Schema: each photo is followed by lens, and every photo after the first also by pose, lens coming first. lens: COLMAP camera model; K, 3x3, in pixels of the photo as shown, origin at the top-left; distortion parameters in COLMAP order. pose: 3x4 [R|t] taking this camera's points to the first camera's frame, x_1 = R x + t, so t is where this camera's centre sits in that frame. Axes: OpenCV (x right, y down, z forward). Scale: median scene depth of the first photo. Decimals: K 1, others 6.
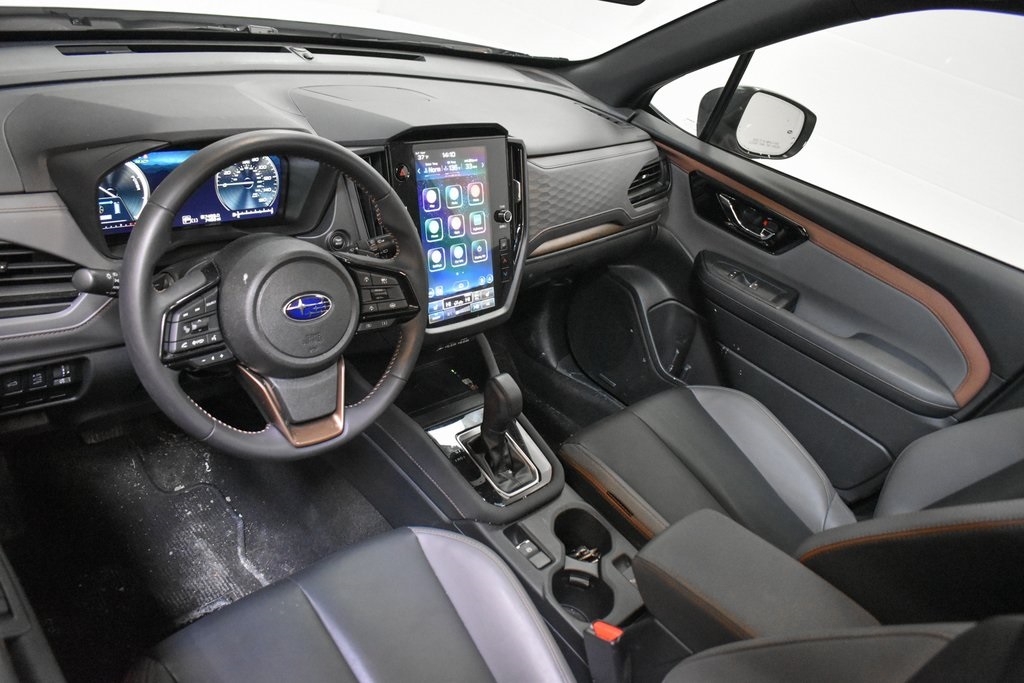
lens RADIAL K [[771.1, 0, 481.3], [0, 771.1, 323.5], [0, 0, 1]] dist [-0.017436, 0.013844]
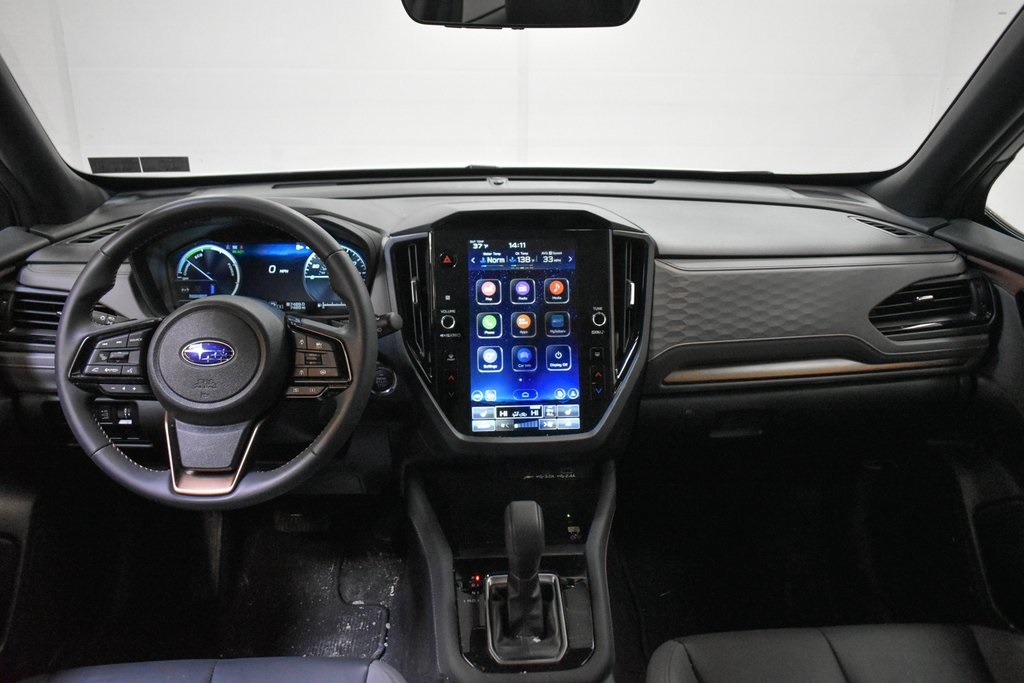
lens RADIAL K [[771.1, 0, 495.6], [0, 771.1, 314.7], [0, 0, 1]] dist [-0.017436, 0.013844]
pose [[0.745358, -0.024814, -0.666202, 0.528705], [-0.177810, 0.955708, -0.234534, 0.072873], [0.642514, 0.293269, 0.707933, 0.367309]]
